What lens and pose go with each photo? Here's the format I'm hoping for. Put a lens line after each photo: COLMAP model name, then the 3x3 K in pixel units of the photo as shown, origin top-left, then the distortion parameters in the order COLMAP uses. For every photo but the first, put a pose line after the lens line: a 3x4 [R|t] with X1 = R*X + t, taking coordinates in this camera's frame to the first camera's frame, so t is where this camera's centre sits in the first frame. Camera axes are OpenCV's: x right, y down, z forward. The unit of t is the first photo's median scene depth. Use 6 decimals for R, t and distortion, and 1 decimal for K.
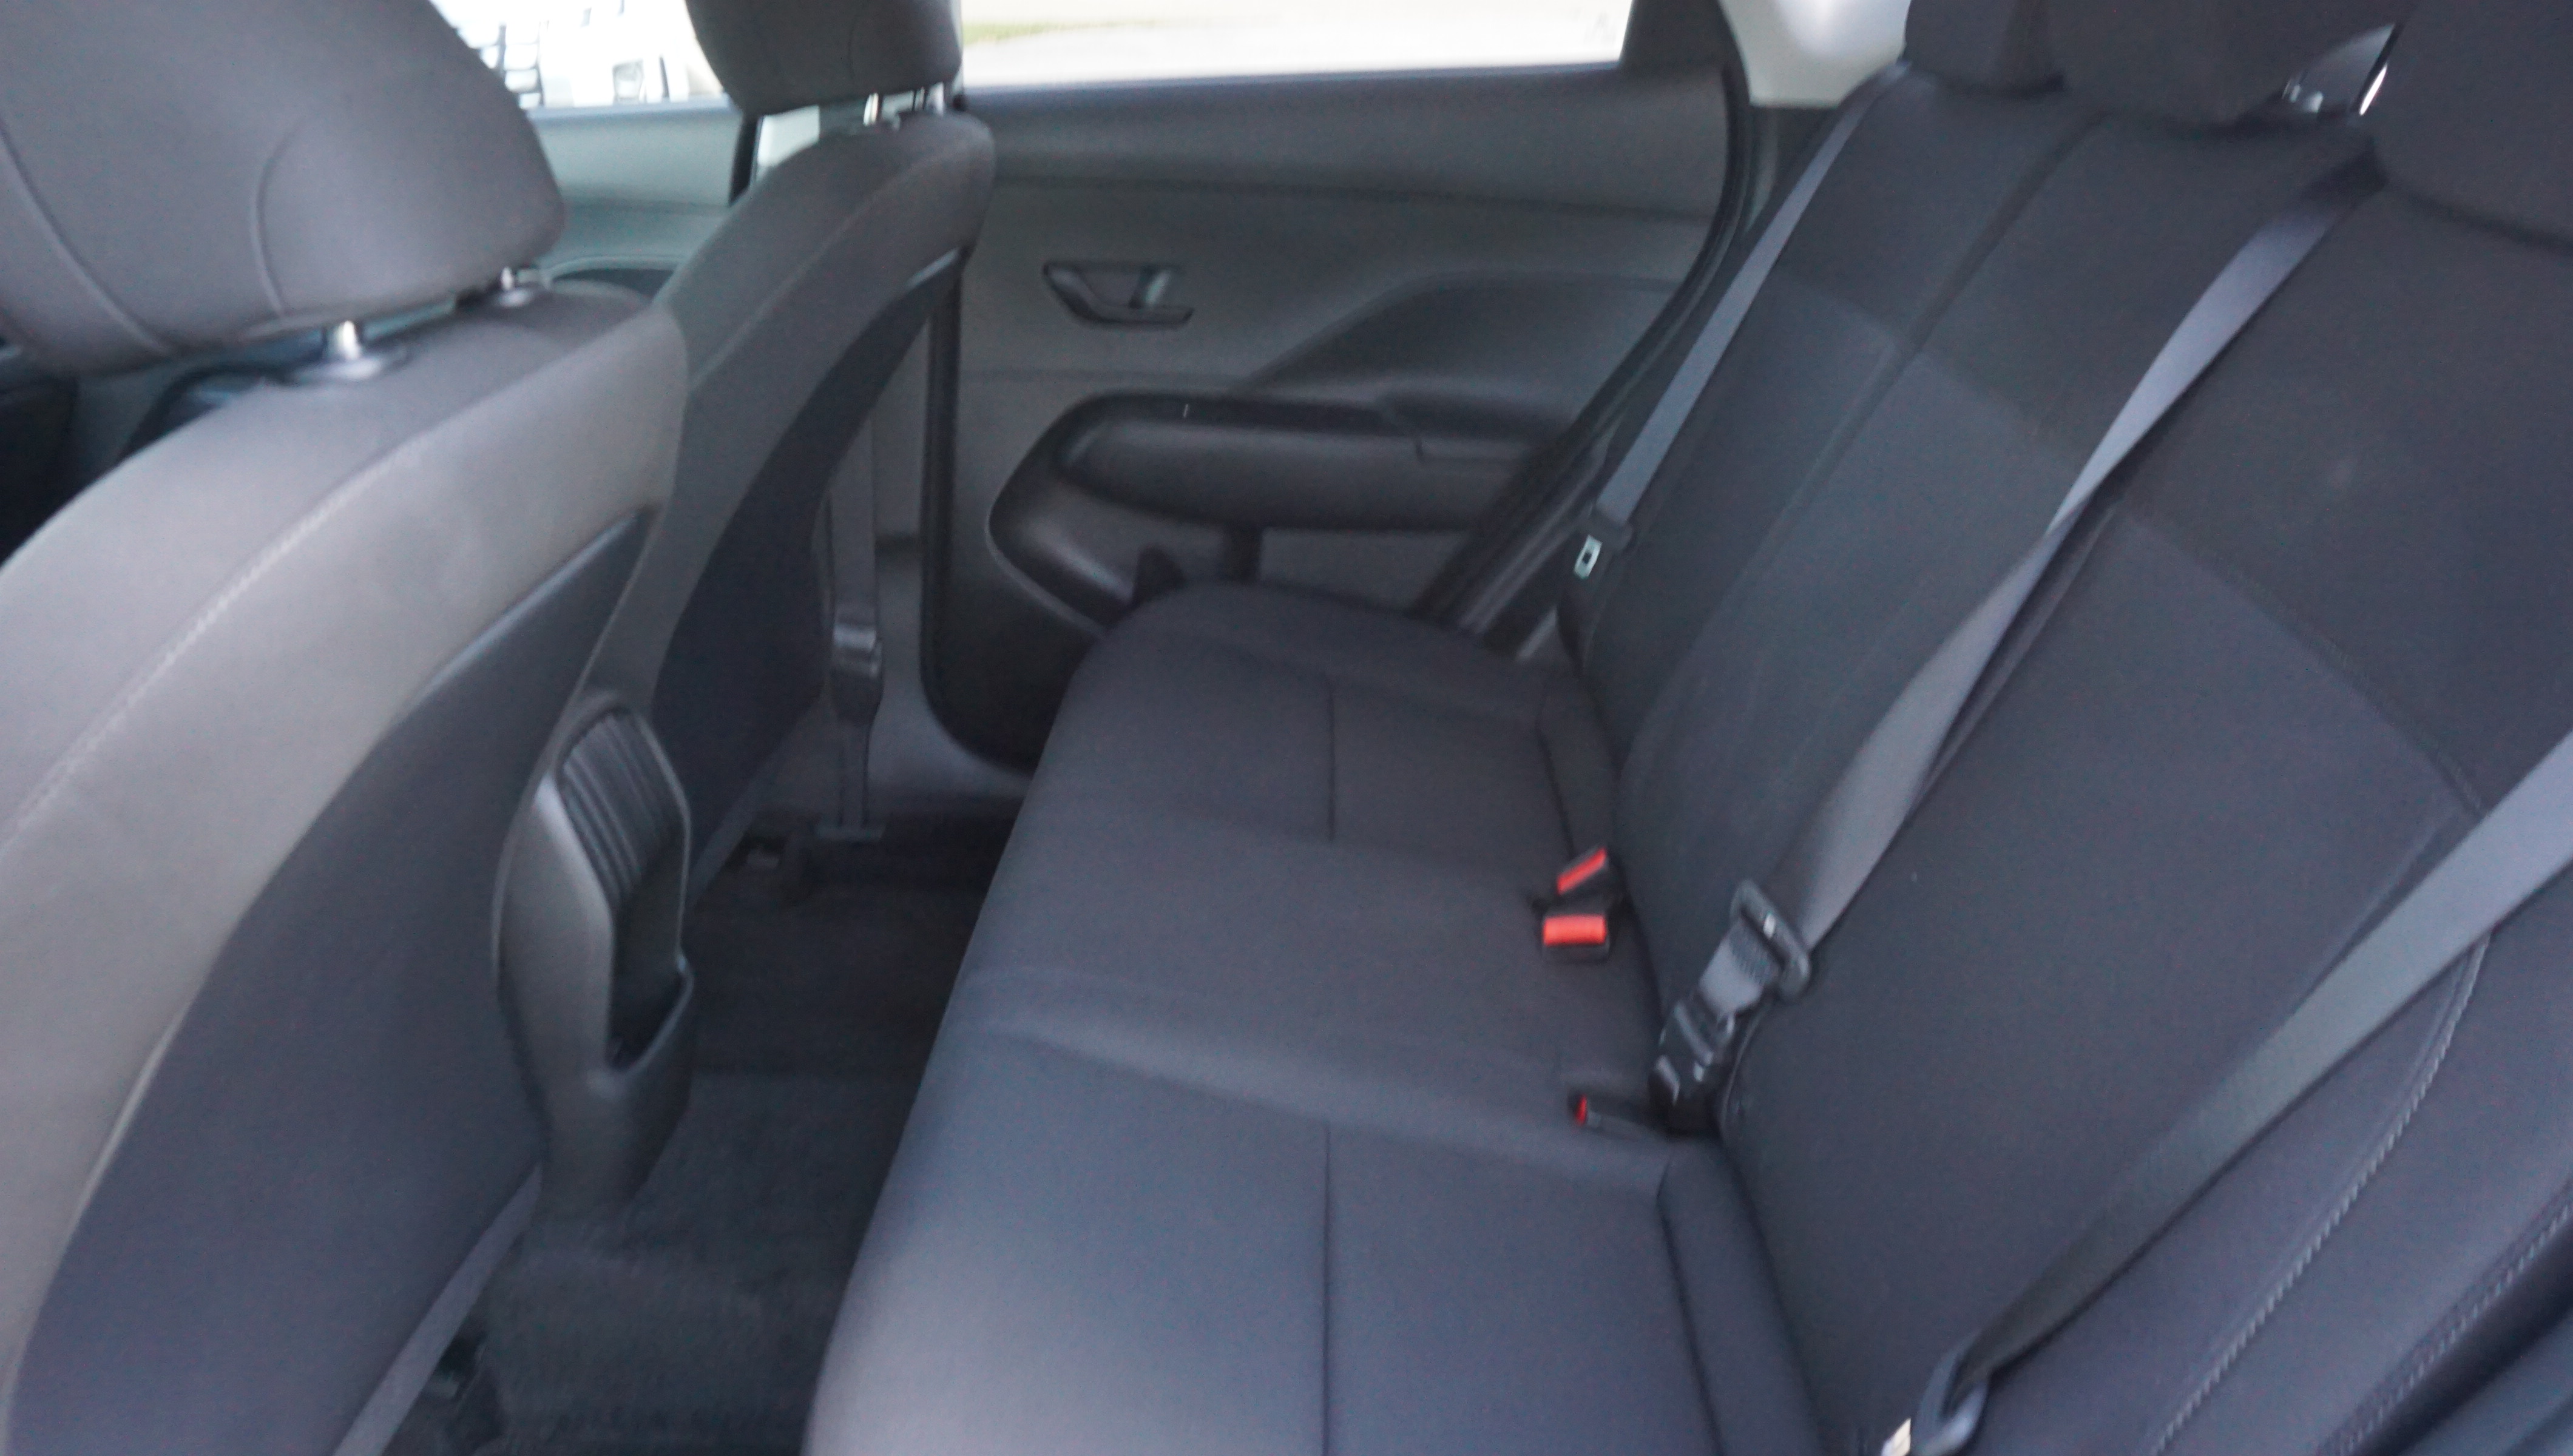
lens RADIAL K [[1723.4, 0, 1301.5], [0, 1723.4, 722.0], [0, 0, 1]] dist [-0.026372, 0.003690]
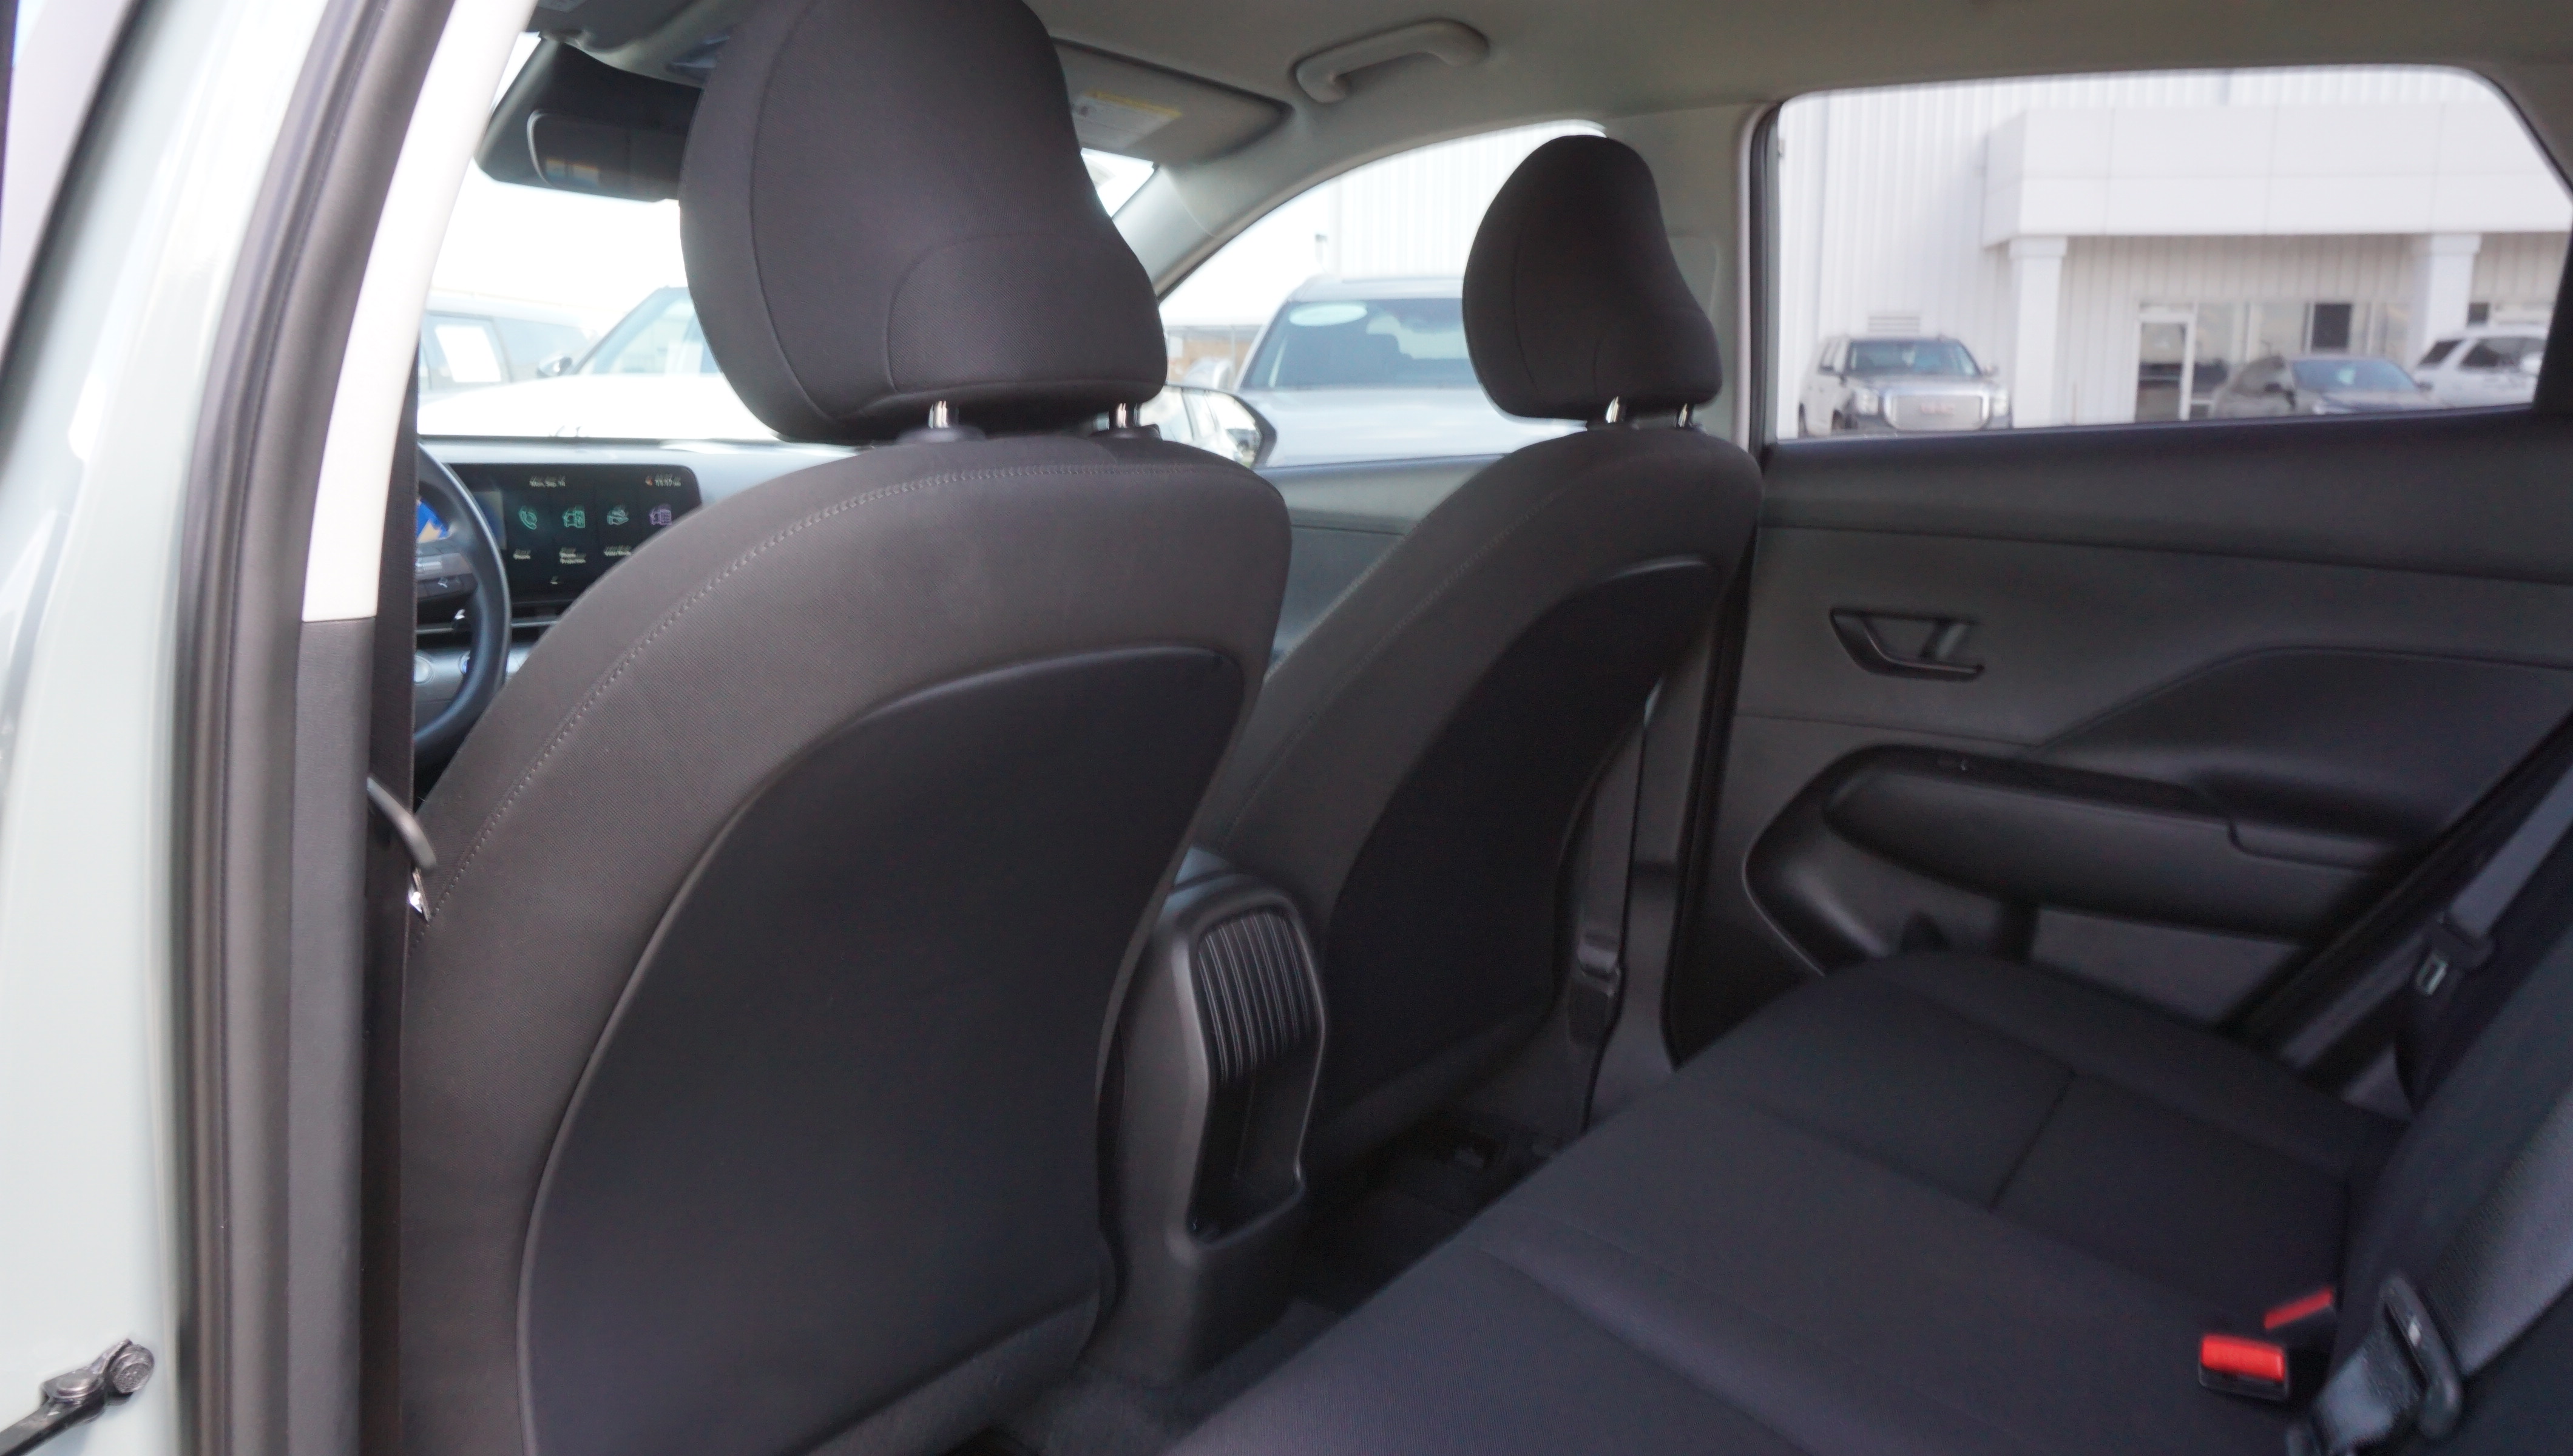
lens RADIAL K [[1743.3, 0, 1314.7], [0, 1743.3, 693.8], [0, 0, 1]] dist [-0.003501, 0.001643]
pose [[0.844321, 0.075957, -0.530427, 0.148335], [-0.223395, 0.949668, -0.219601, 0.075605], [0.487049, 0.303908, 0.818793, 0.046603]]
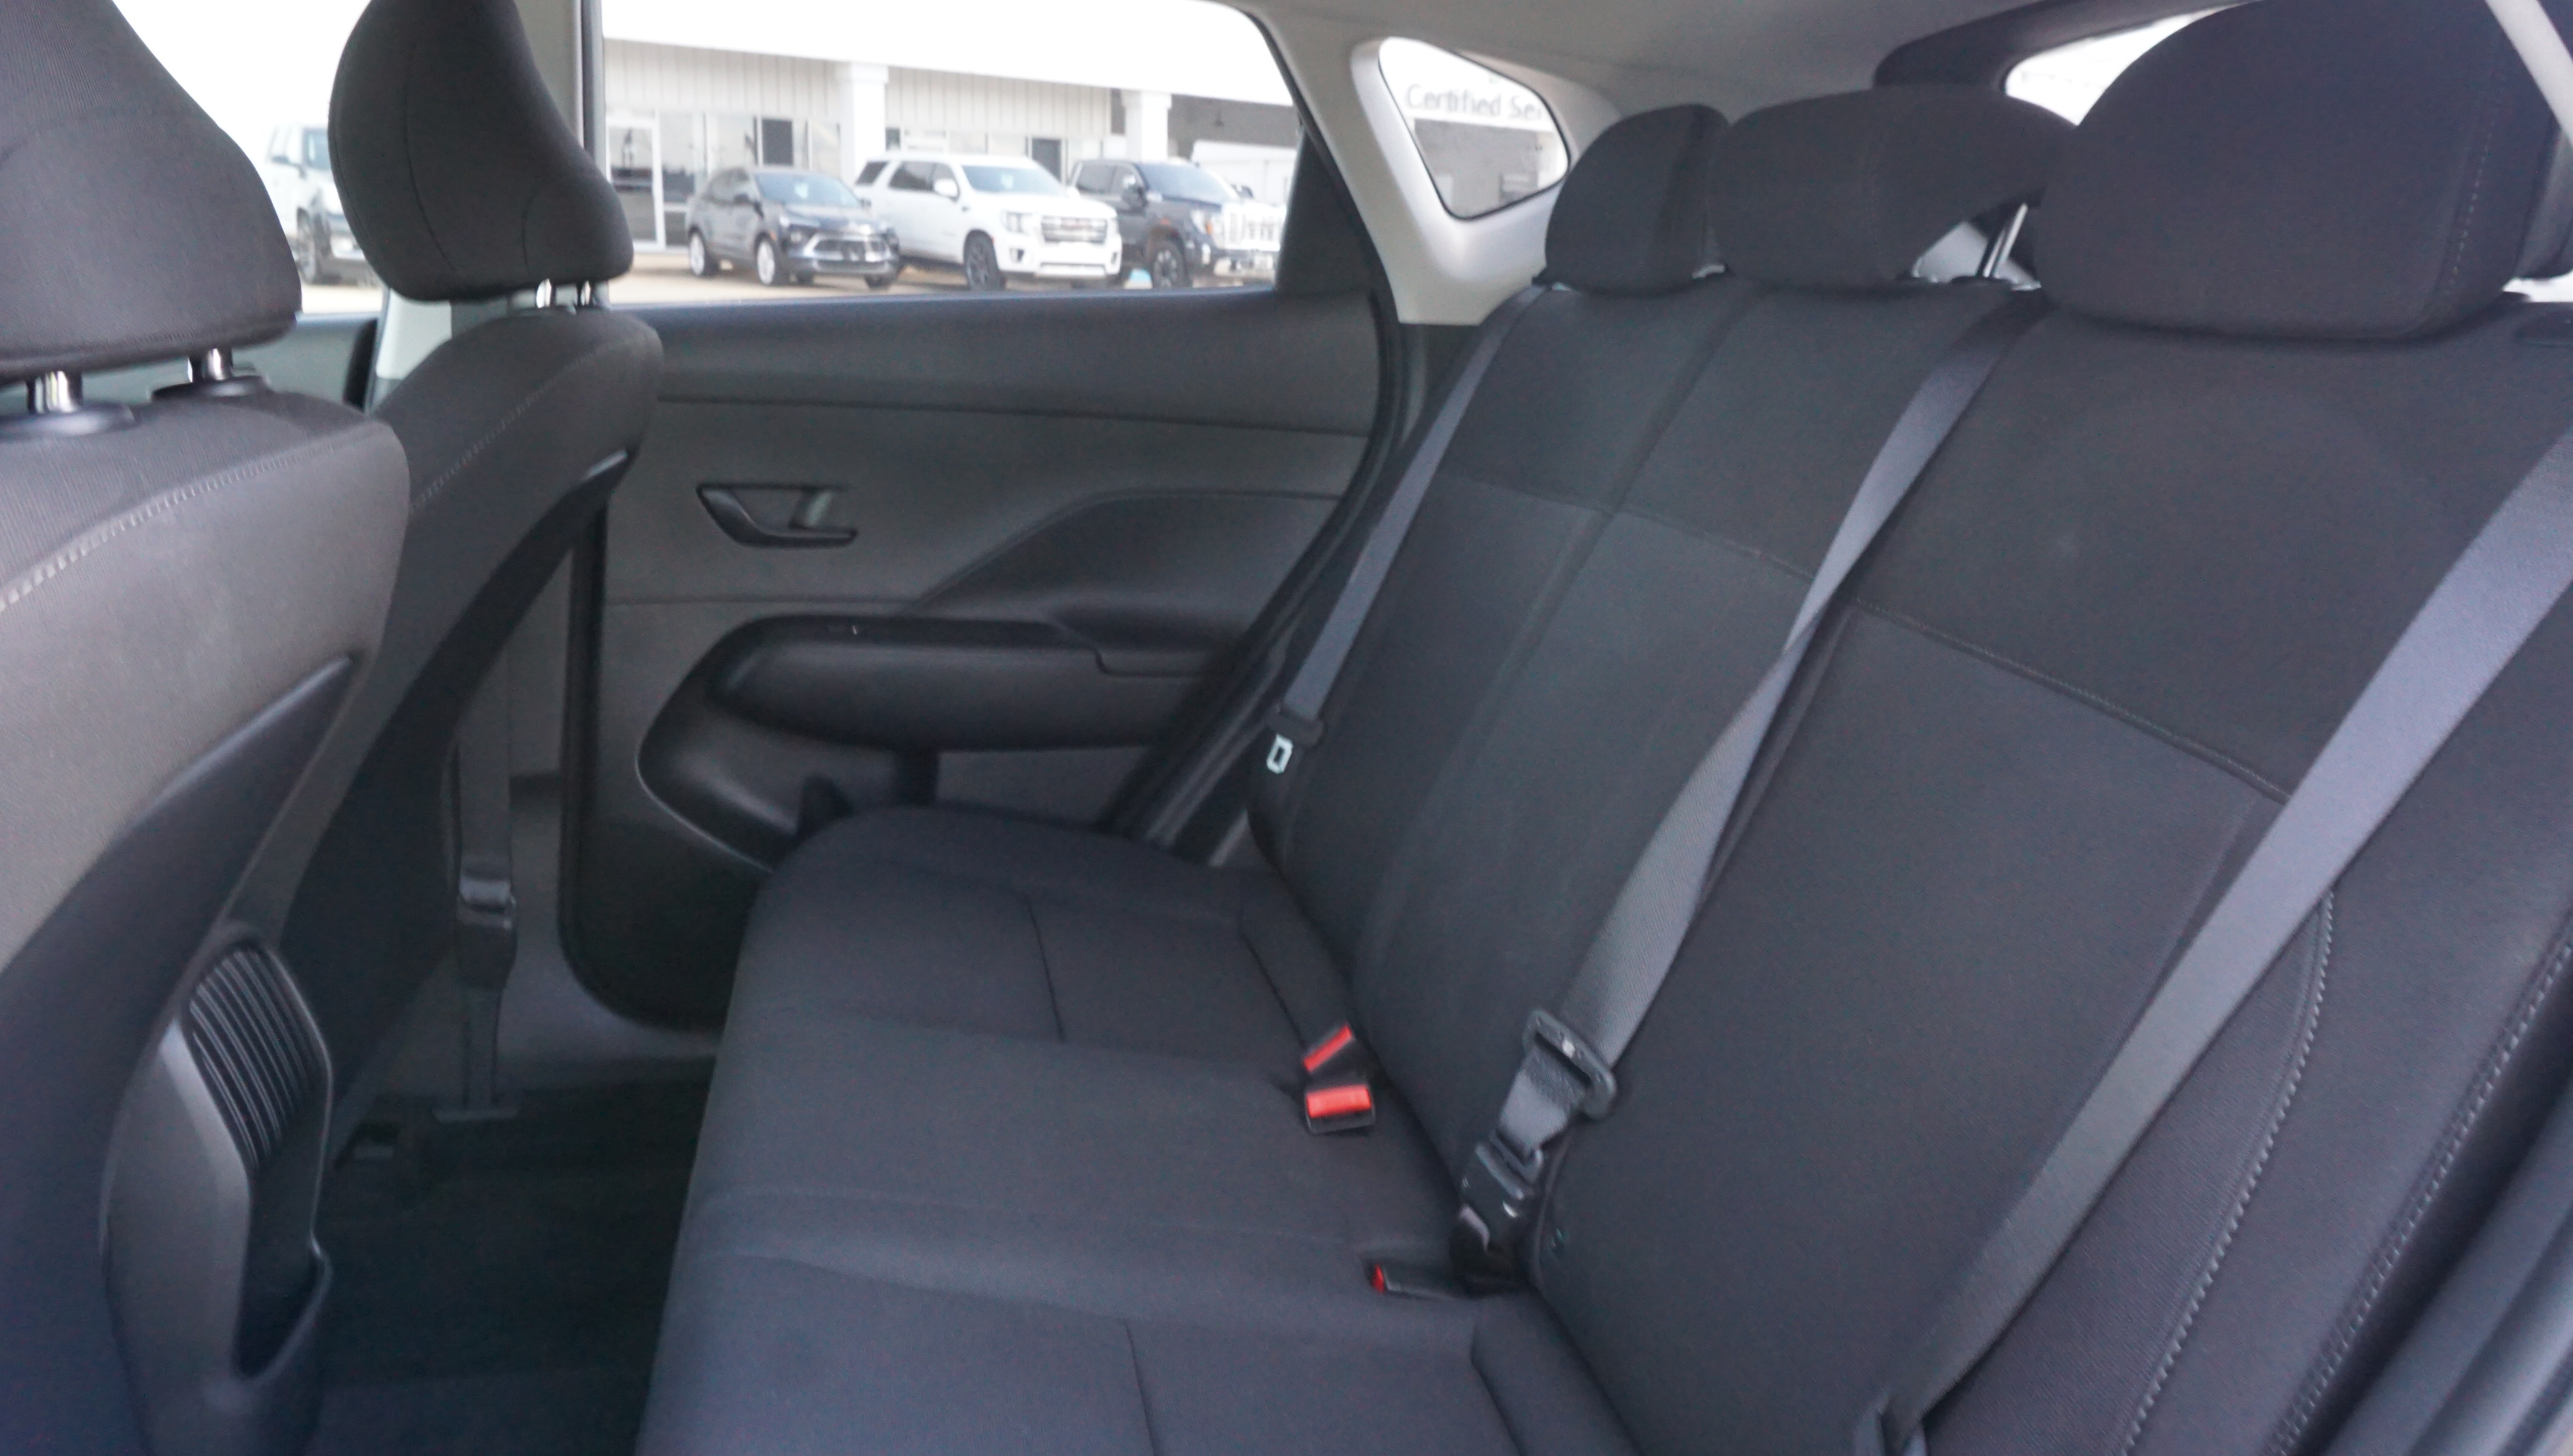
lens RADIAL K [[1723.4, 0, 1301.5], [0, 1723.4, 722.0], [0, 0, 1]] dist [-0.026372, 0.003690]
pose [[0.969882, -0.042233, 0.239888, -0.064065], [0.081184, 0.984590, -0.154893, 0.043985], [-0.229649, 0.169703, 0.958364, 0.028654]]
